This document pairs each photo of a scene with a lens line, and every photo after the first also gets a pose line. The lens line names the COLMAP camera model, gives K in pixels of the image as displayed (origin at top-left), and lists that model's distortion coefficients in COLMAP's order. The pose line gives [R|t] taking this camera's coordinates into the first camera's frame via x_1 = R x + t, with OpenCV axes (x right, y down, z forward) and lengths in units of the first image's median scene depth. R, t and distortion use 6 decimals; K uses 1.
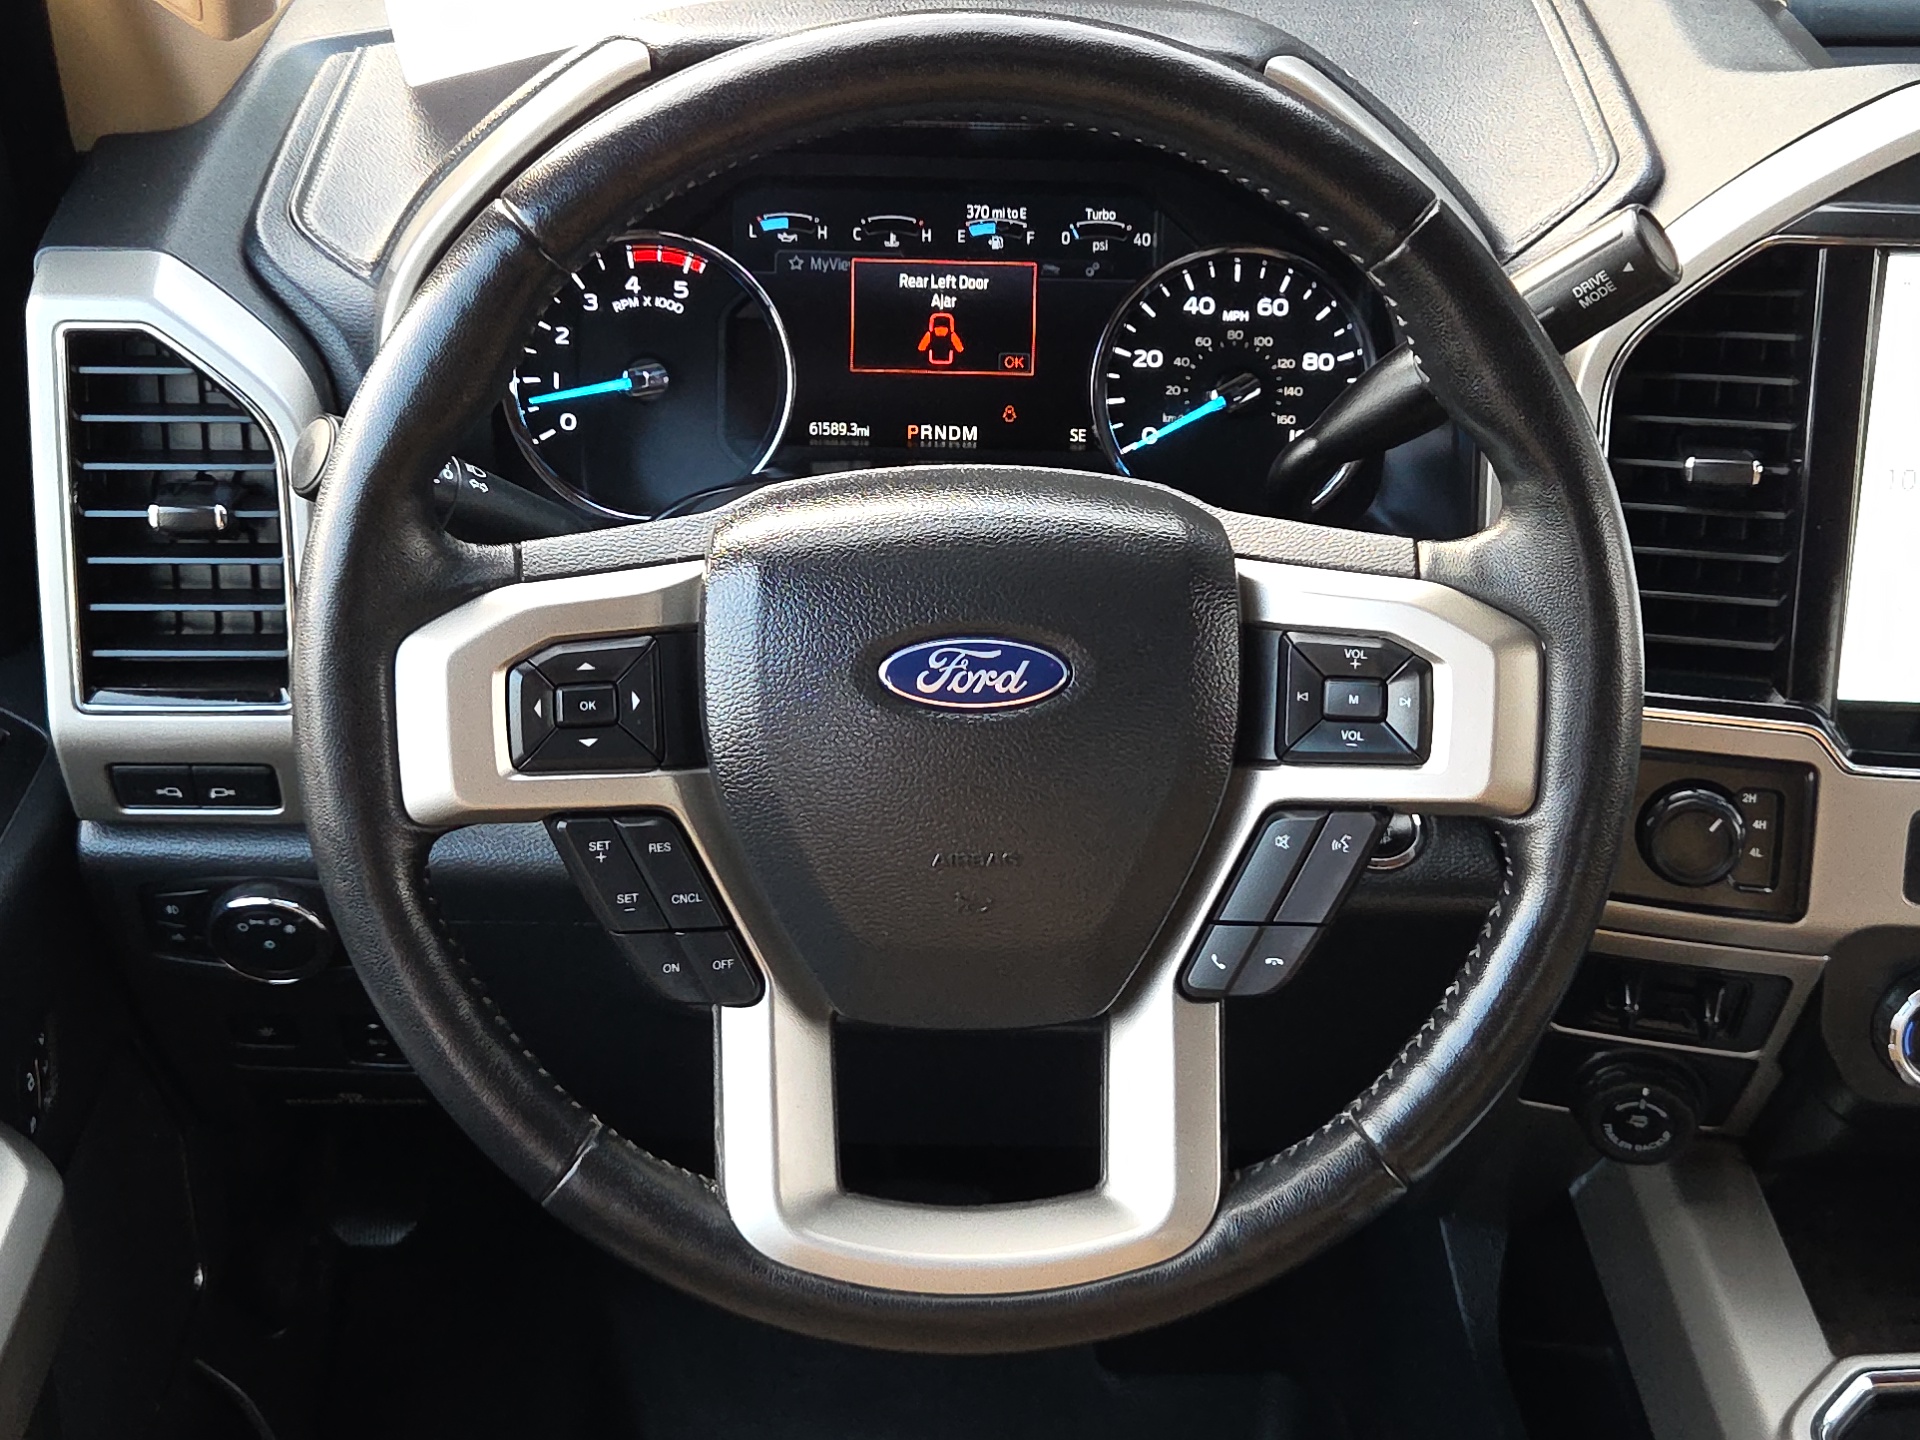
lens RADIAL K [[2725.4, 0, 969.2], [0, 2725.4, 696.0], [0, 0, 1]] dist [0.087209, 0.000000]
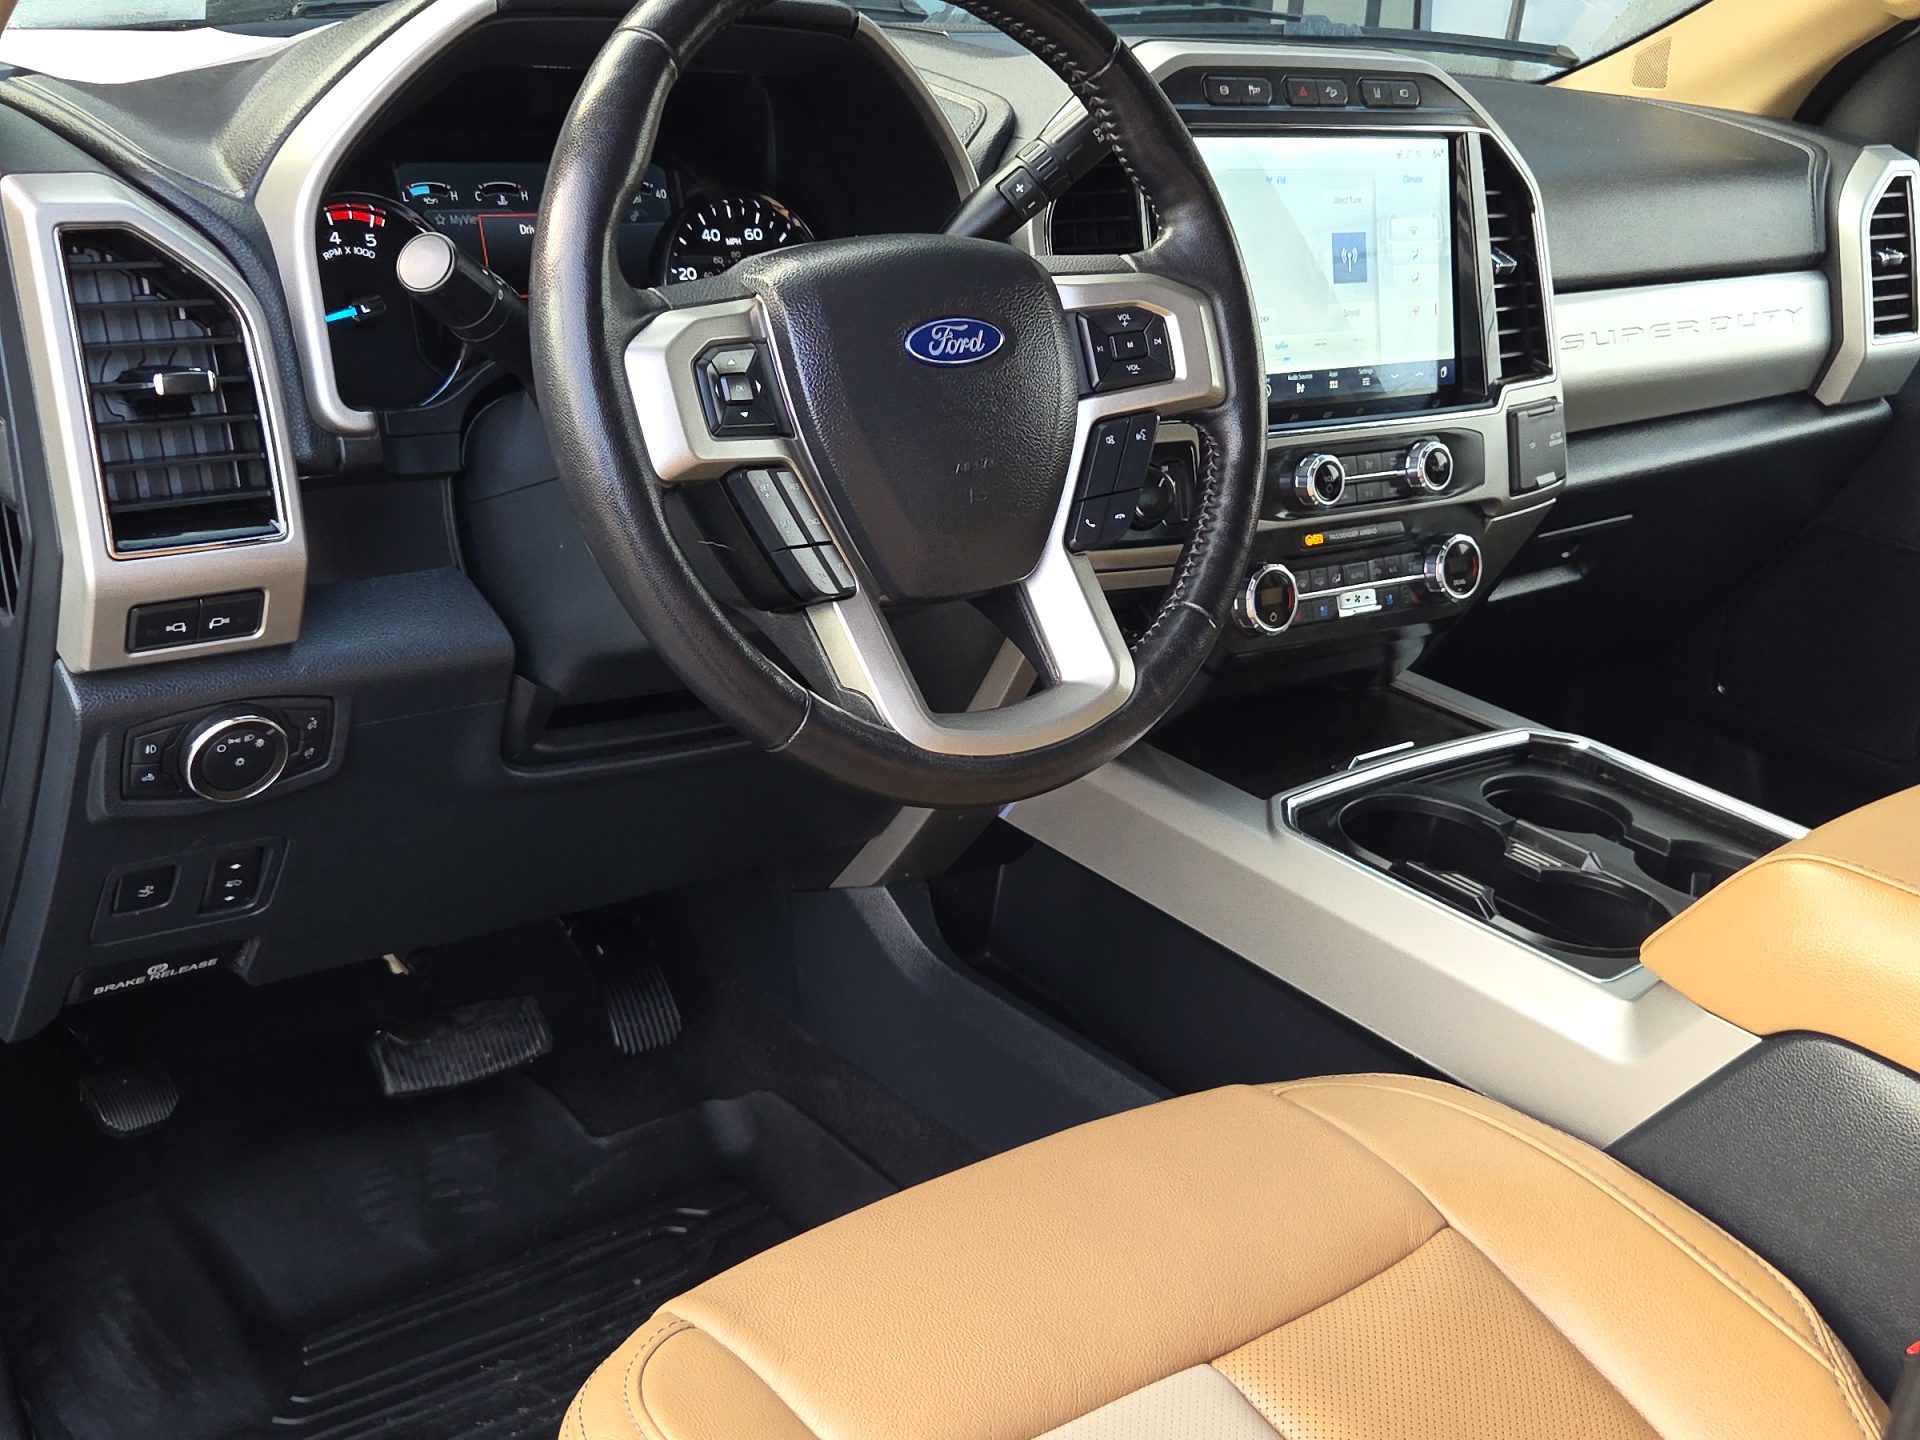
lens RADIAL K [[2199.6, 0, 980.1], [0, 2199.6, 718.6], [0, 0, 1]] dist [0.056476, 0.000000]
pose [[0.780259, -0.183277, 0.598001, -0.545066], [0.242009, 0.970099, -0.018449, 0.158857], [-0.576738, 0.159116, 0.801283, 0.030473]]
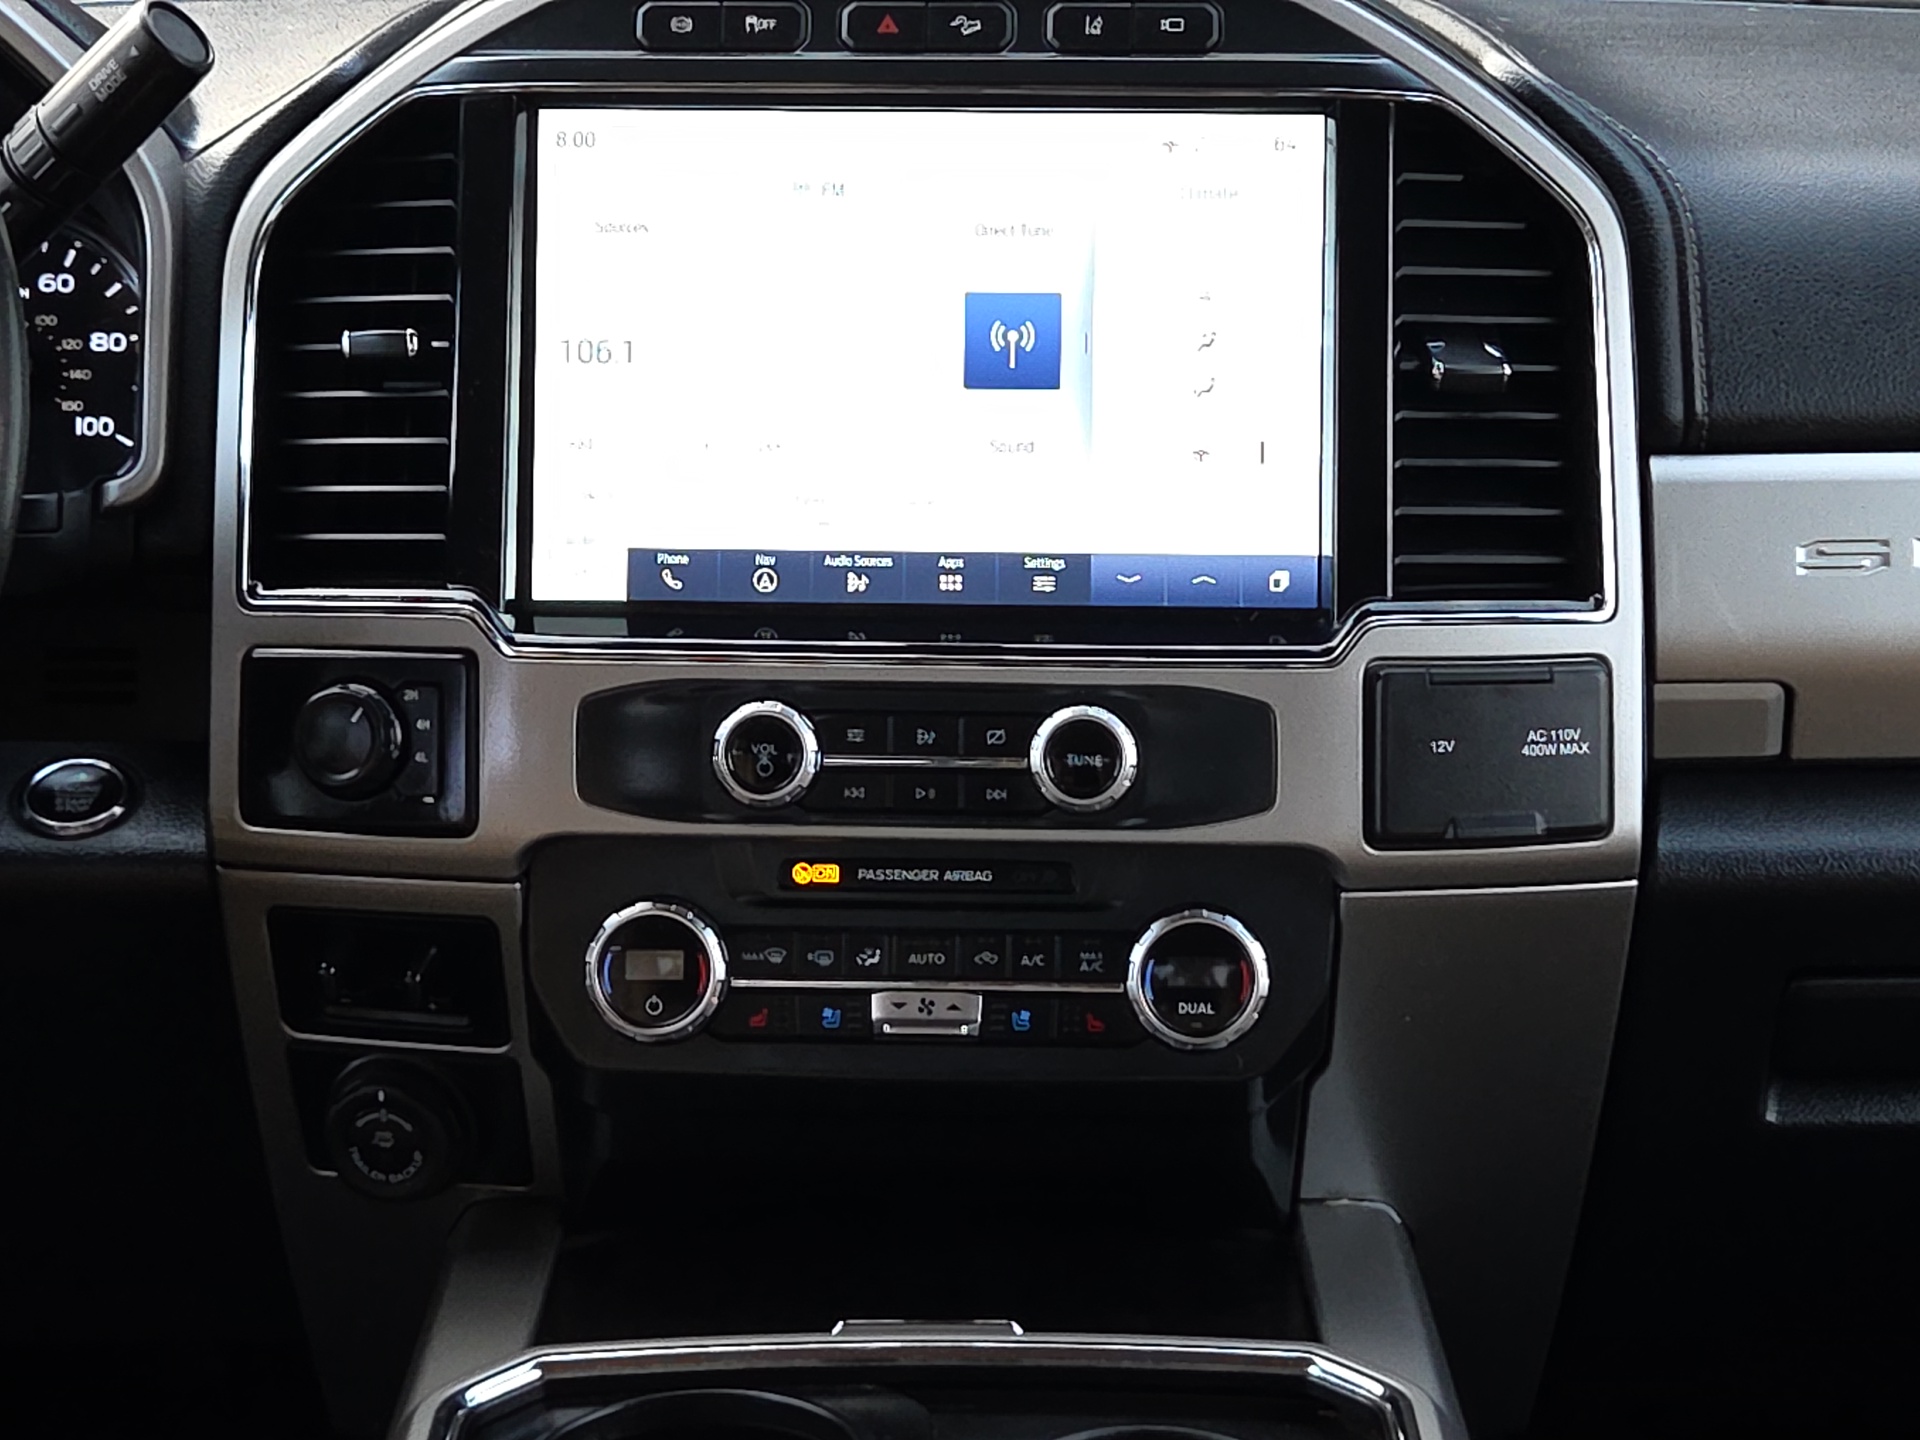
lens RADIAL K [[3872.0, 0, 947.7], [0, 3872.0, 701.0], [0, 0, 1]] dist [0.068419, 0.000000]
pose [[0.999309, -0.019463, -0.031660, 0.440755], [0.010278, 0.963415, -0.267817, 0.333807], [0.035715, 0.267306, 0.962949, -0.178950]]
